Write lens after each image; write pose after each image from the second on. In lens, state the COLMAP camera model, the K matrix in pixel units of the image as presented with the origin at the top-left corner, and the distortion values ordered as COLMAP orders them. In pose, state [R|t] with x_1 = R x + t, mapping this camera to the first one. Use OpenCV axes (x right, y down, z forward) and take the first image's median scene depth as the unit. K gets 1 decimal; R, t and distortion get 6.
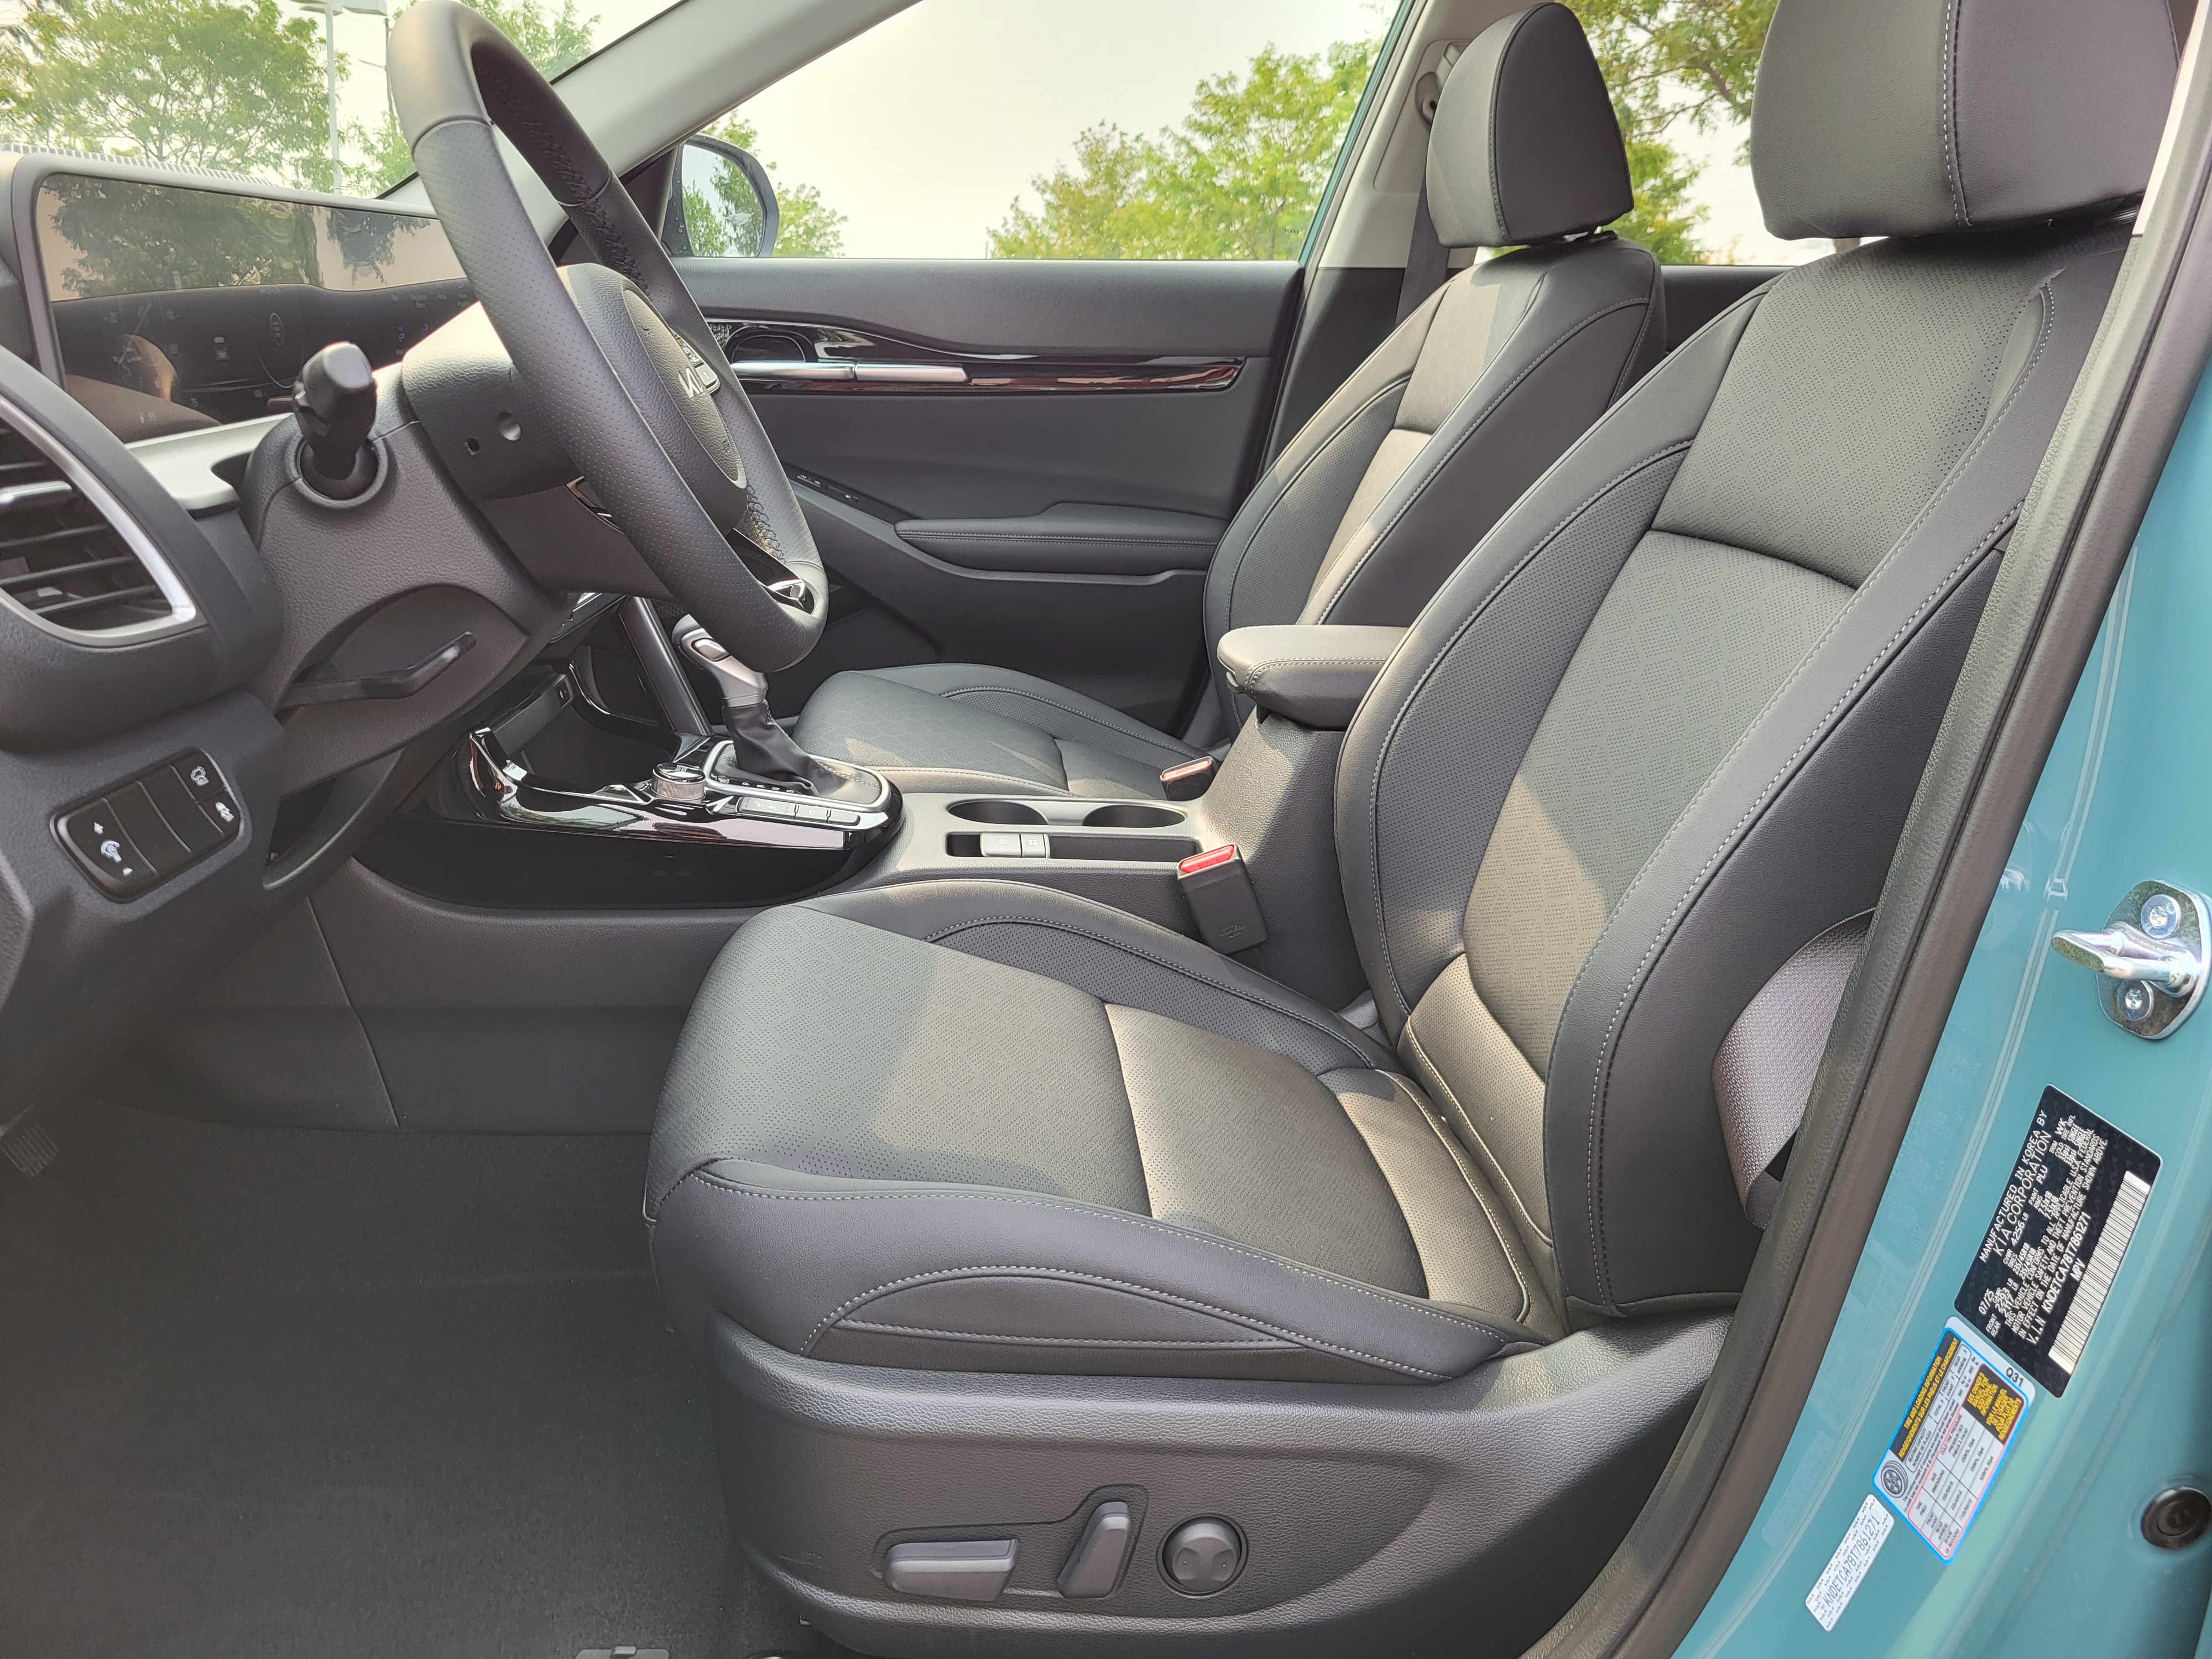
lens RADIAL K [[1699.2, 0, 1143.6], [0, 1699.2, 805.8], [0, 0, 1]] dist [0.021792, -0.005119]
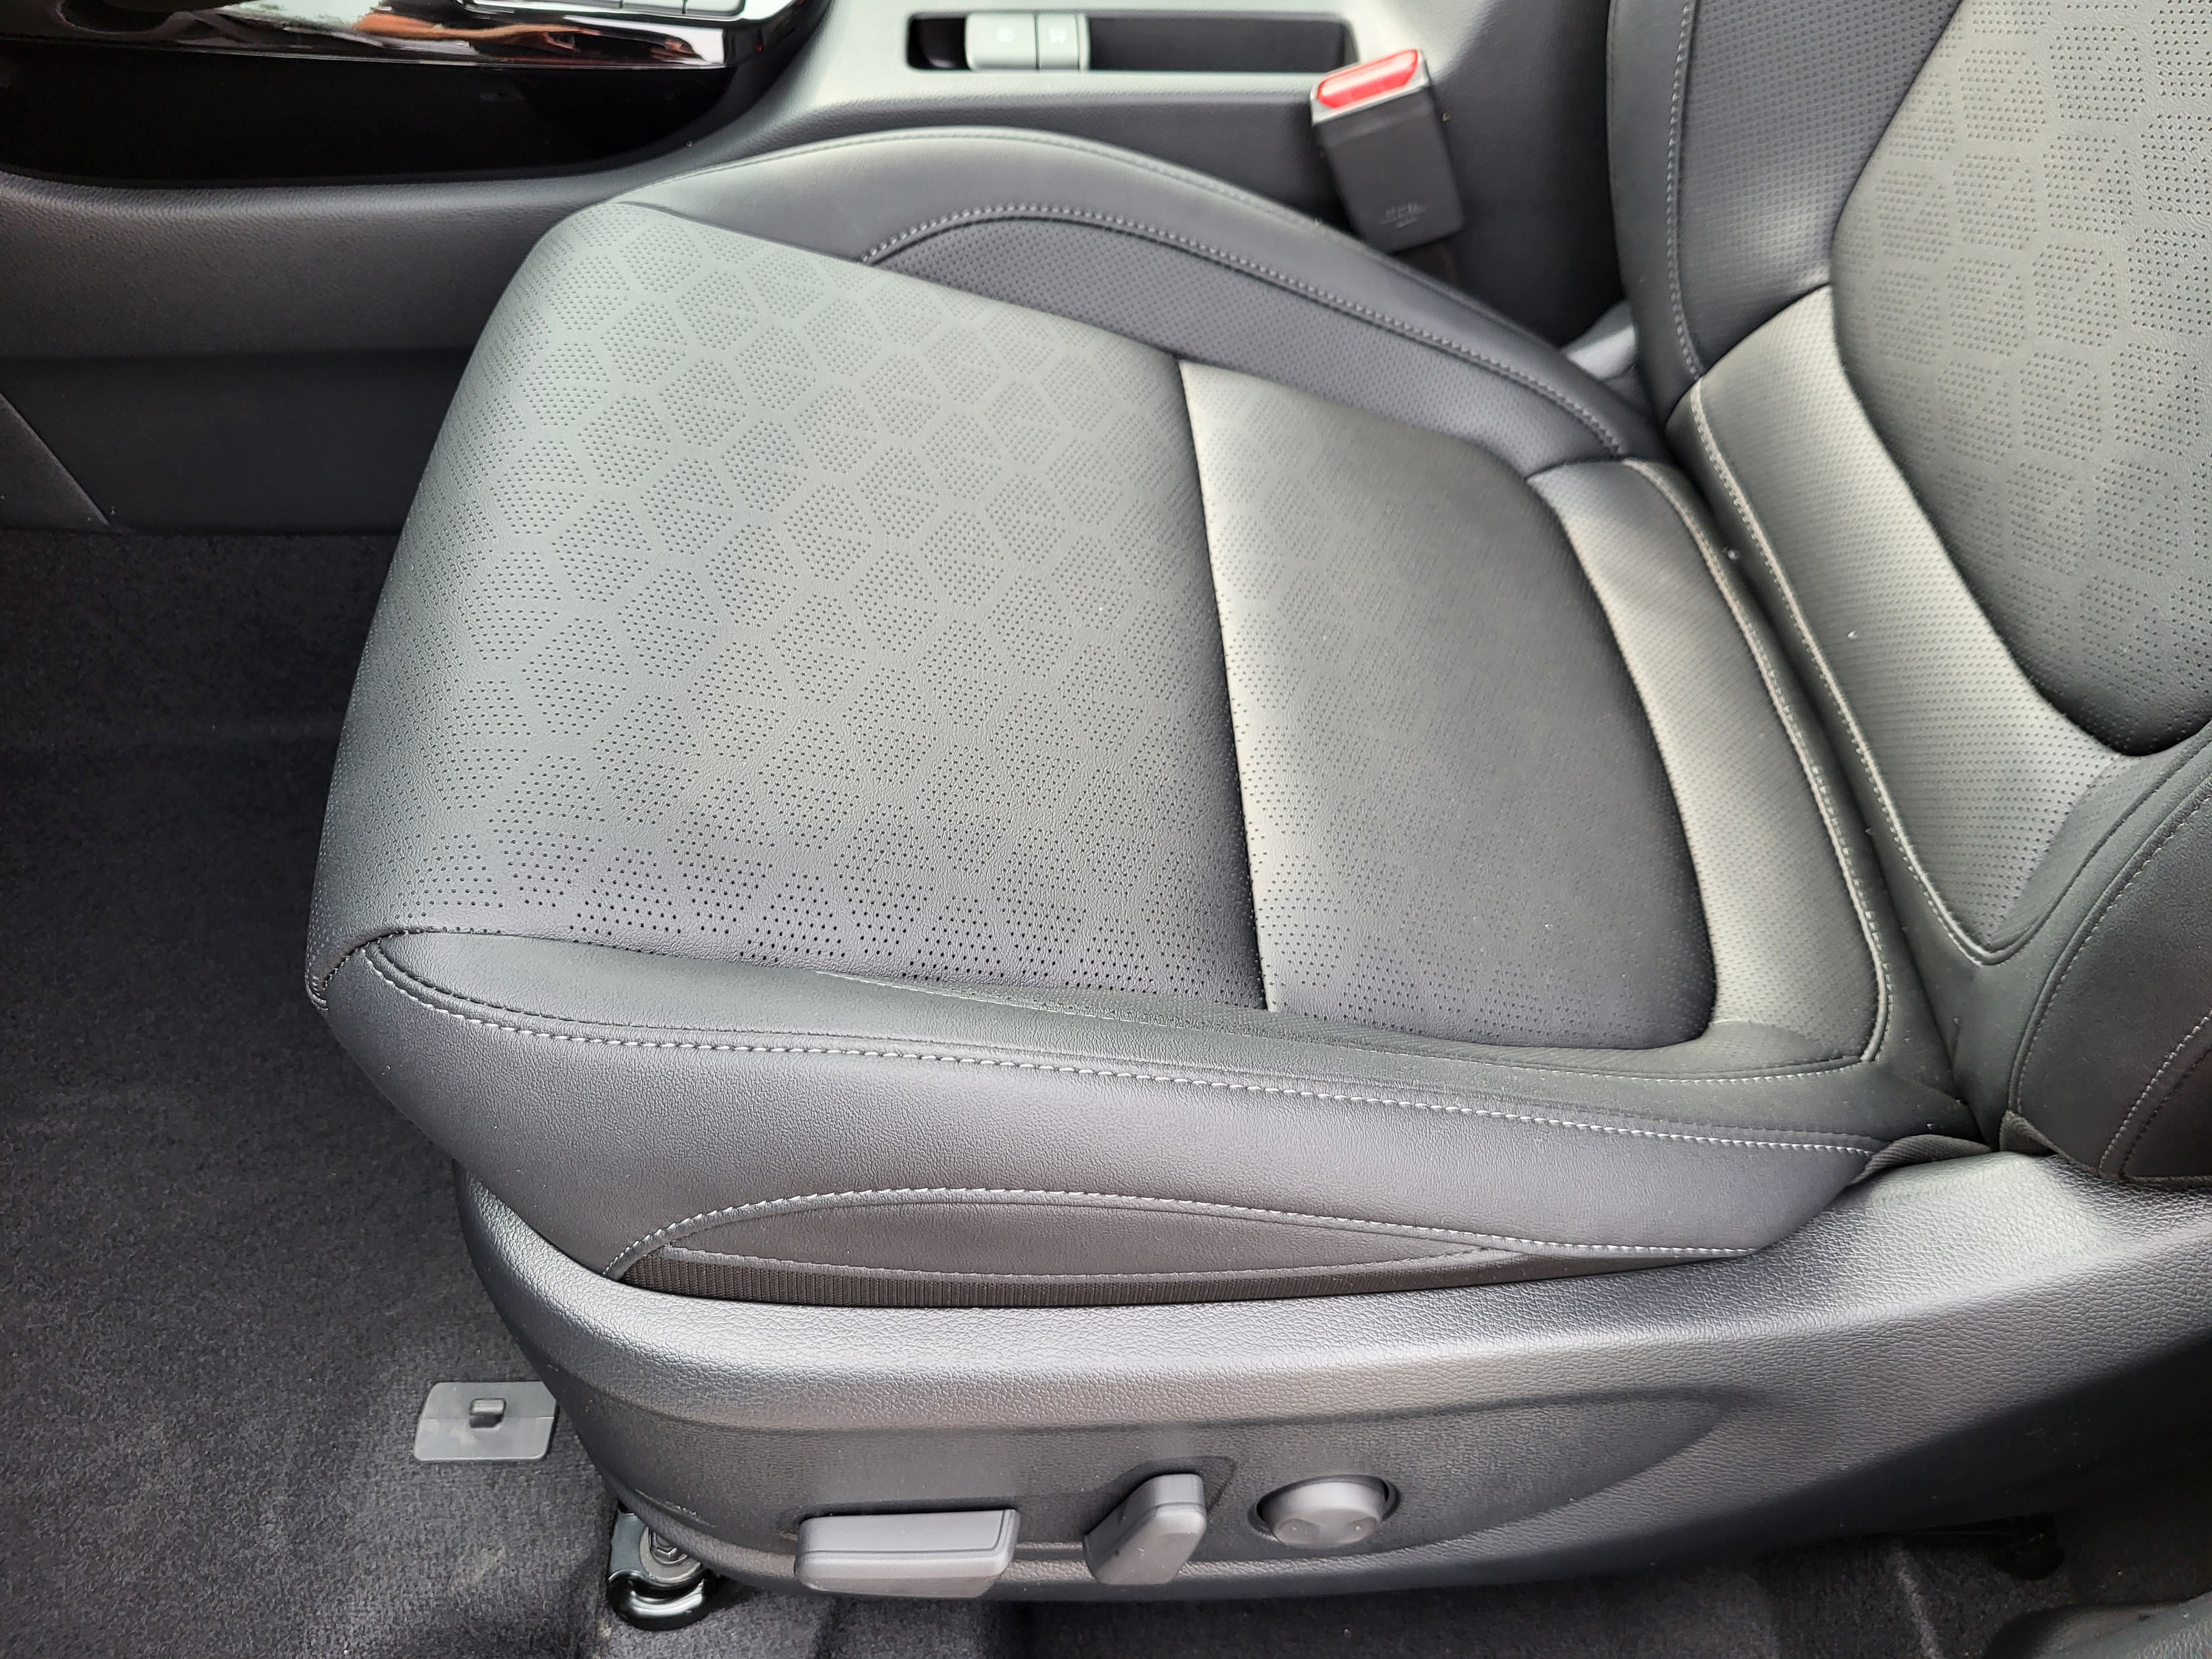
lens RADIAL K [[1699.2, 0, 1143.6], [0, 1699.2, 805.8], [0, 0, 1]] dist [0.021792, -0.005119]
pose [[0.998515, 0.020696, -0.050394, -0.002919], [0.008695, 0.852631, 0.522441, -0.060586], [0.053780, -0.522103, 0.851185, 0.411731]]
